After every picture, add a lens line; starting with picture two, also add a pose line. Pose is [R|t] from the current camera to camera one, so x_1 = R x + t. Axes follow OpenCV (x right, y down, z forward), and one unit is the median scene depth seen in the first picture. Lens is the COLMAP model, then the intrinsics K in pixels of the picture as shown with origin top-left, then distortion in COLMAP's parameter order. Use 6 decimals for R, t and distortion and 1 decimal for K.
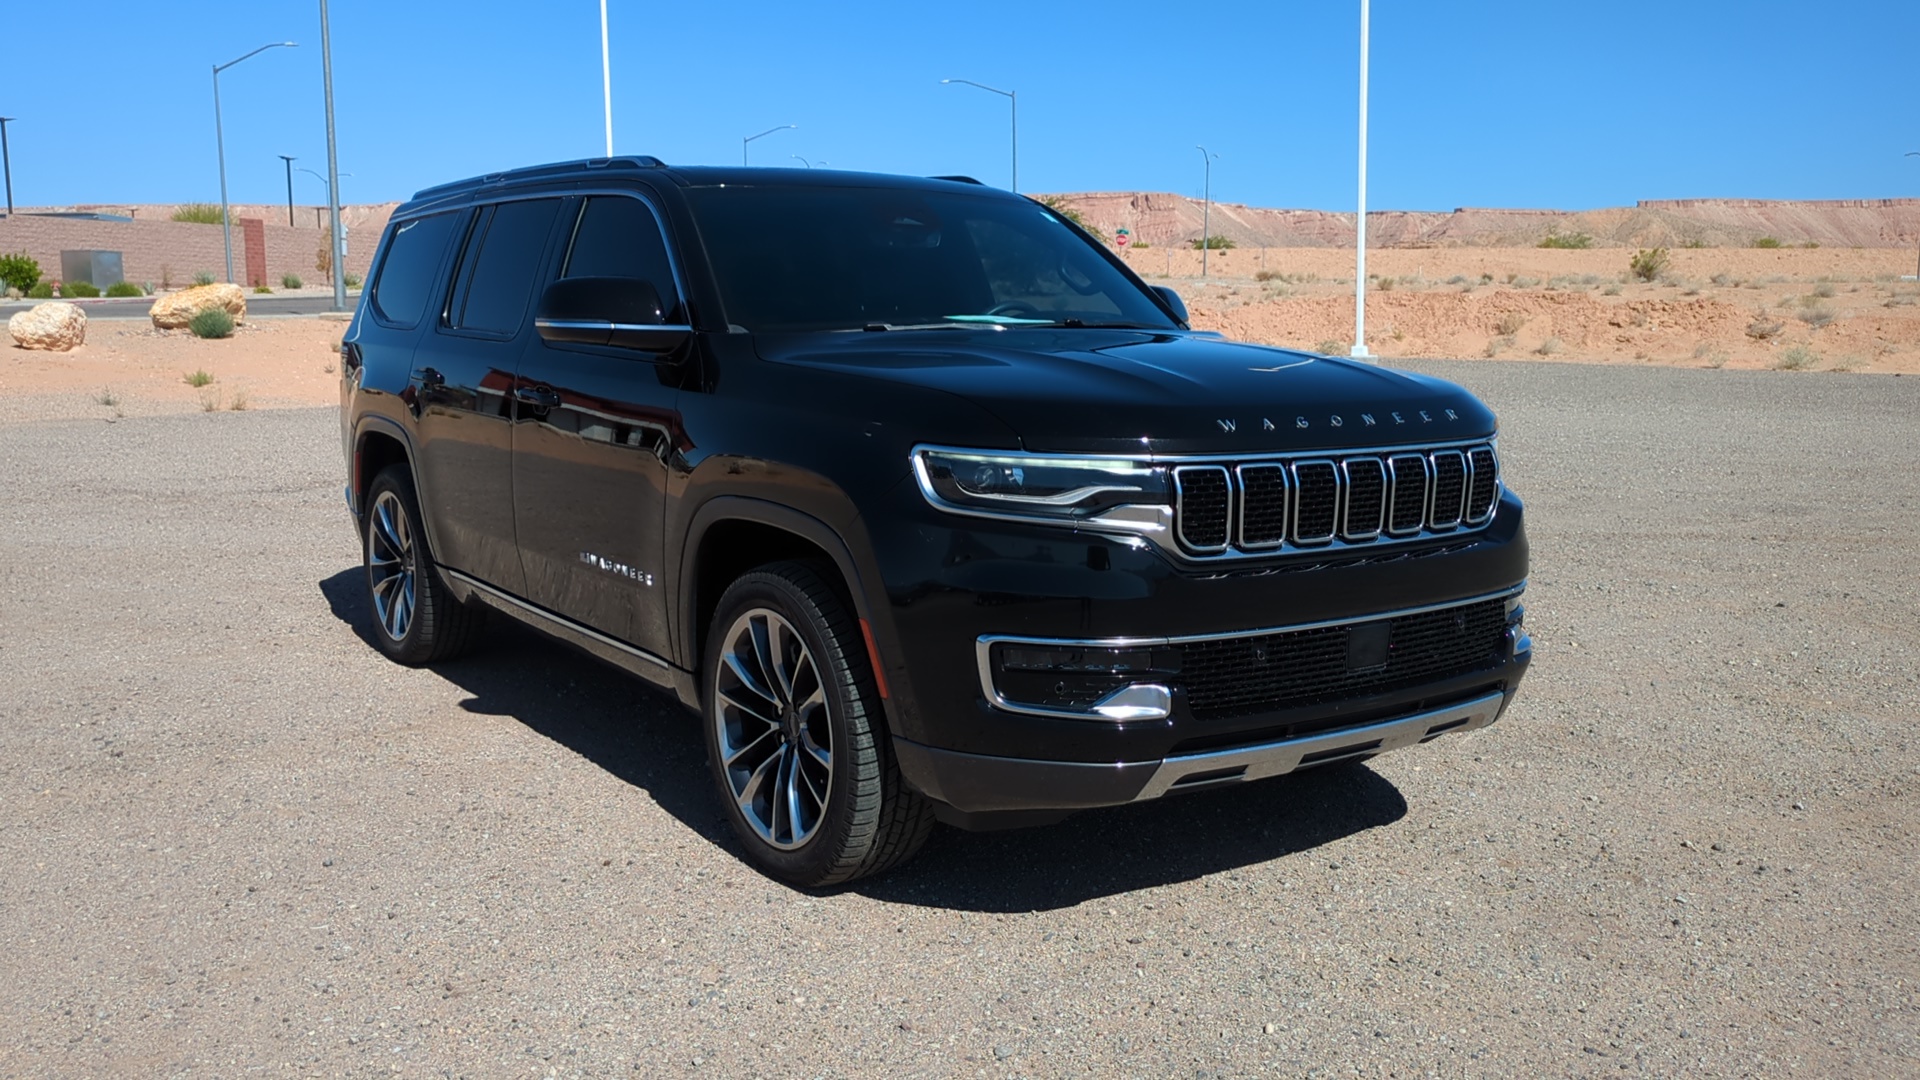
lens RADIAL K [[1654.7, 0, 970.8], [0, 1654.7, 552.4], [0, 0, 1]] dist [0.061354, -0.088985]
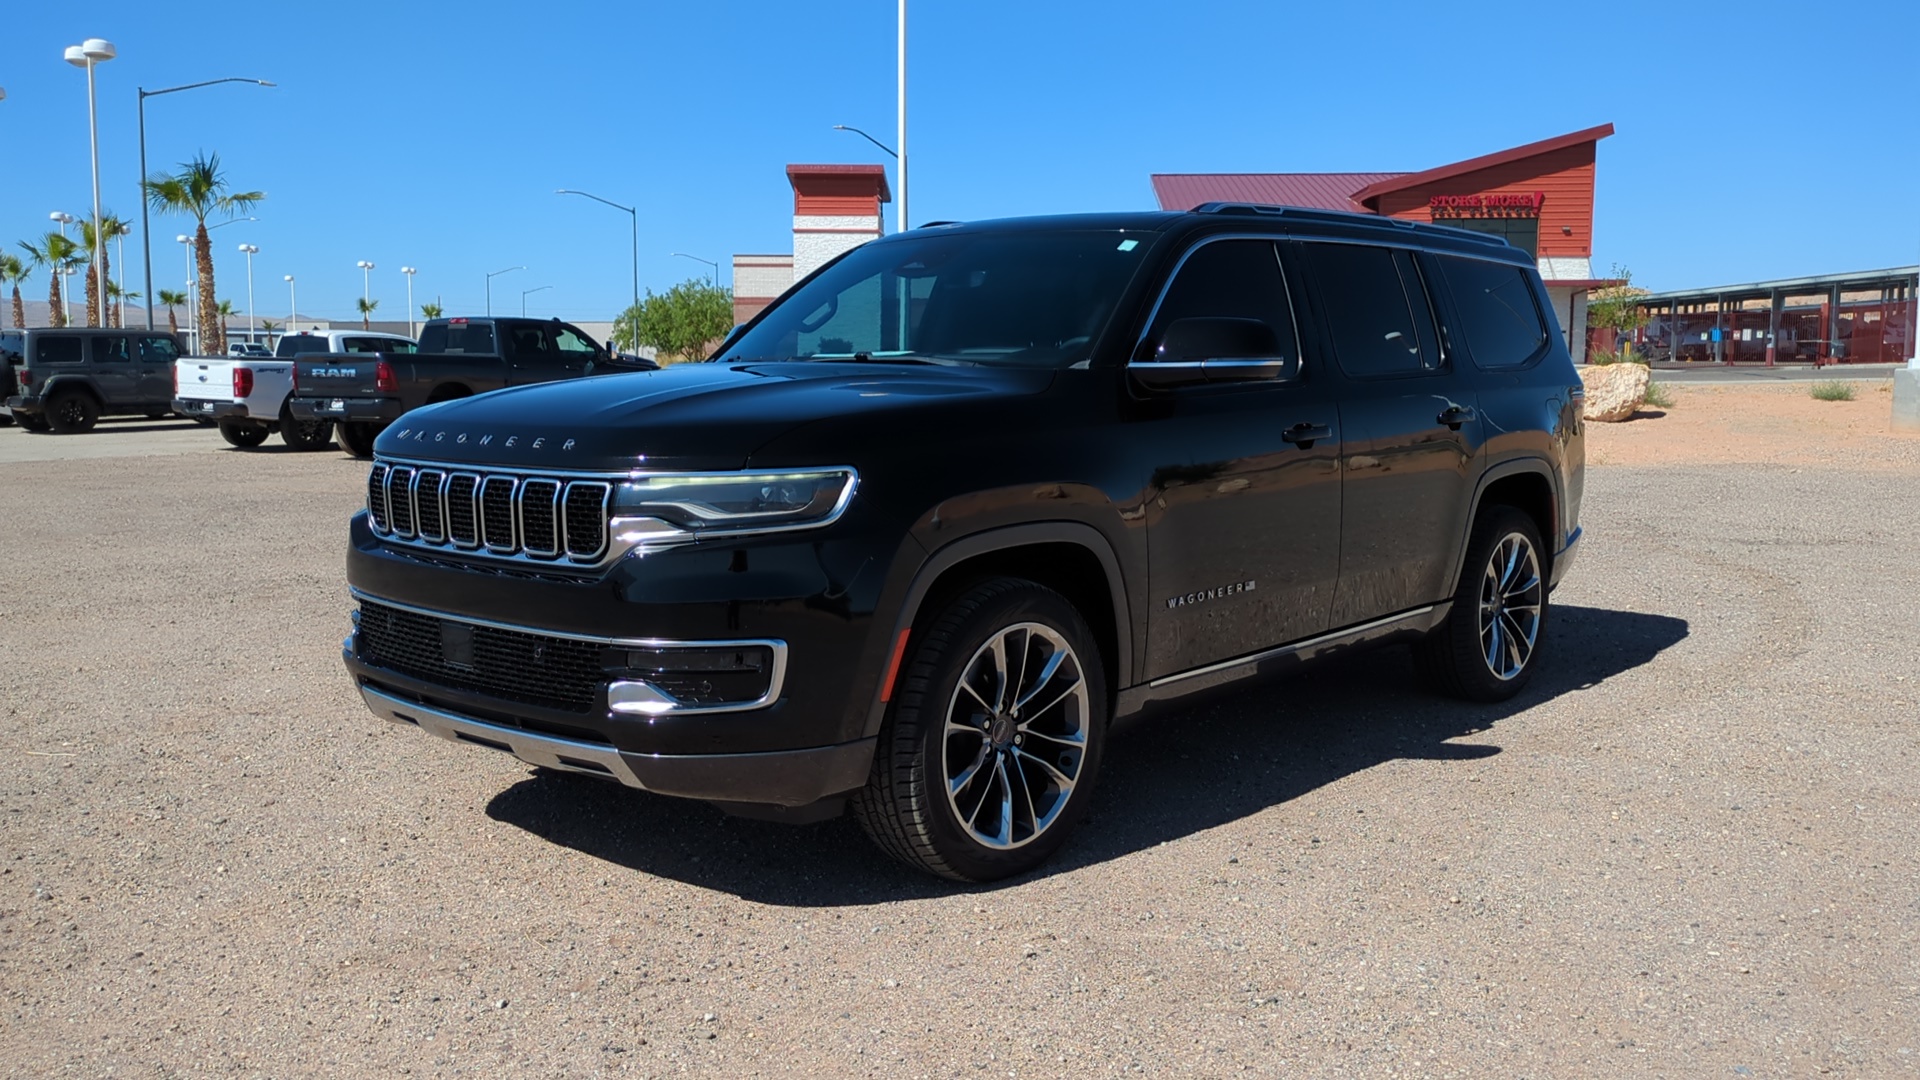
lens RADIAL K [[1654.7, 0, 974.7], [0, 1654.7, 537.7], [0, 0, 1]] dist [0.061354, -0.088985]
pose [[0.217735, 0.093837, -0.971487, 1.244319], [-0.135116, 0.988681, 0.065215, -0.118943], [0.966610, 0.117064, 0.227949, 0.966743]]
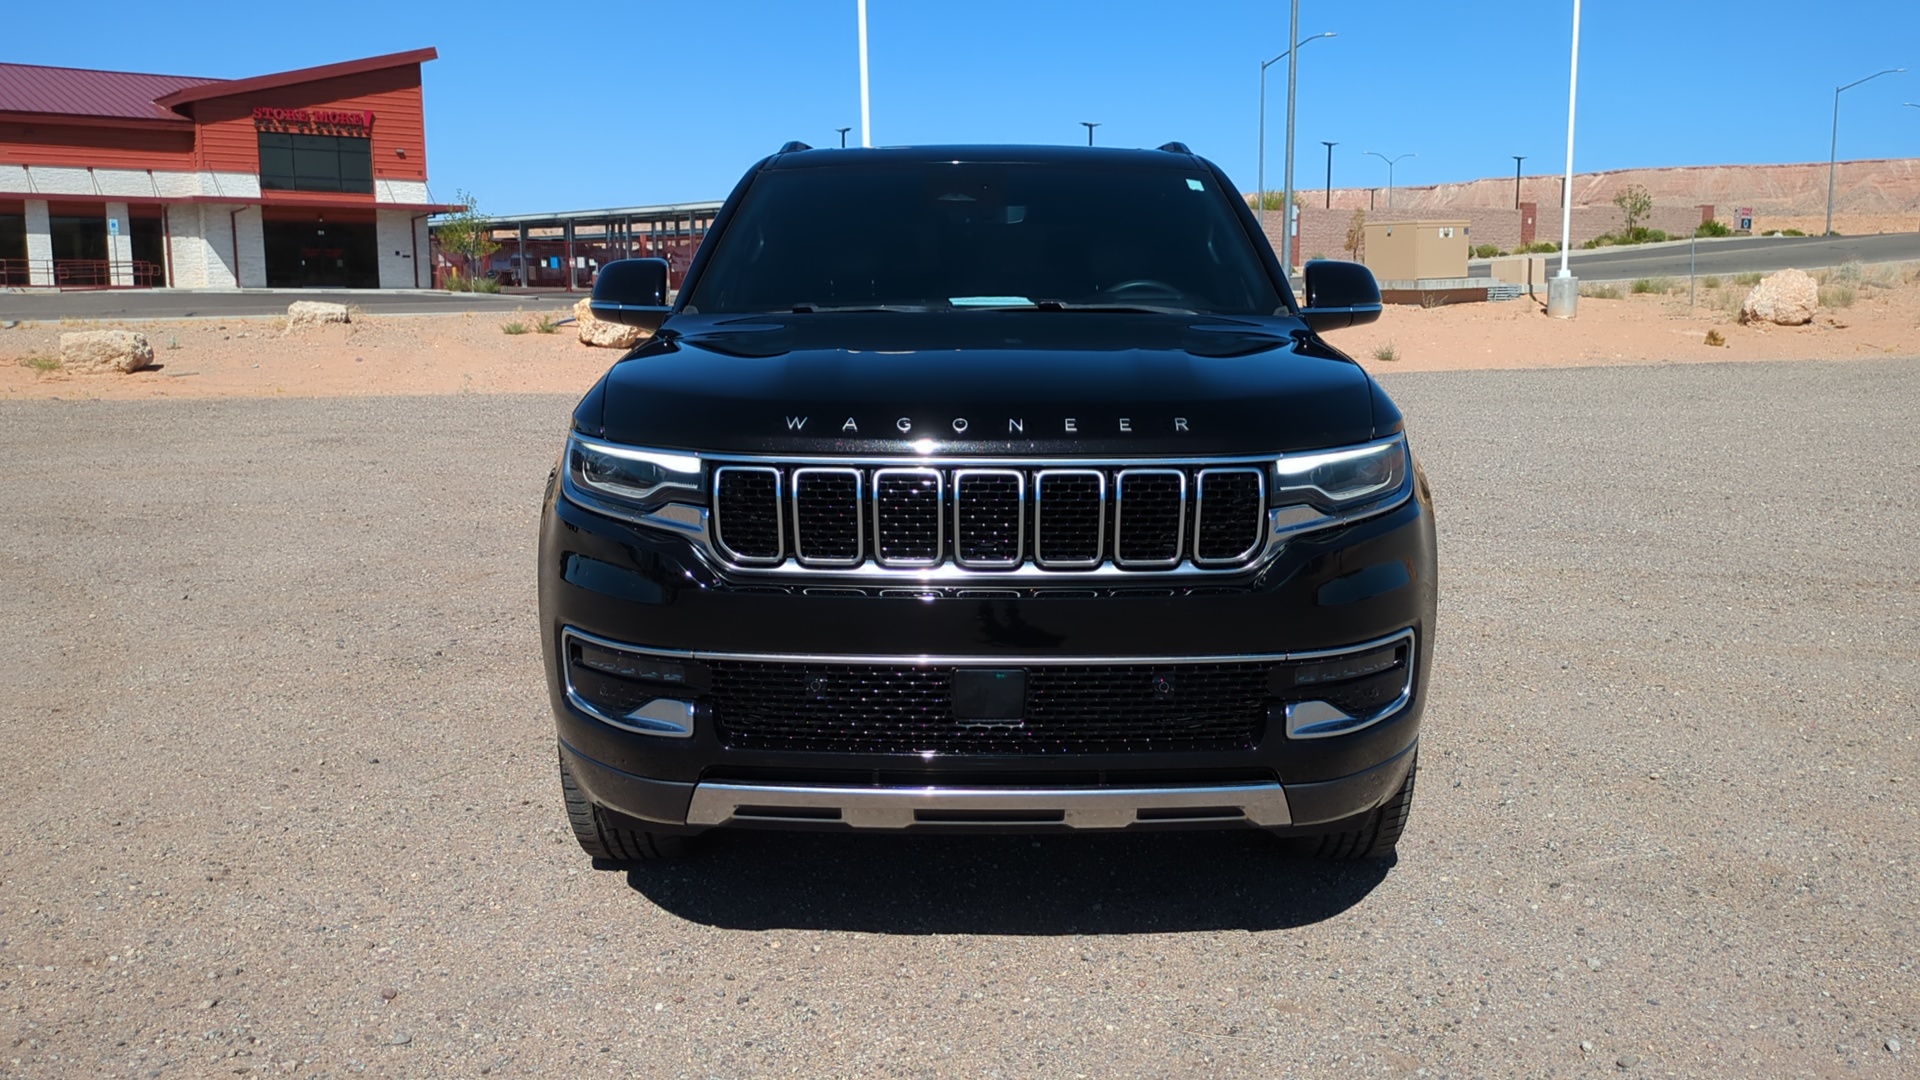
lens RADIAL K [[1654.7, 0, 962.0], [0, 1654.7, 535.1], [0, 0, 1]] dist [0.061354, -0.088985]
pose [[0.806124, 0.080325, -0.586270, 0.638199], [-0.077845, 0.996529, 0.029498, -0.041643], [0.586604, 0.021859, 0.809579, 0.286882]]
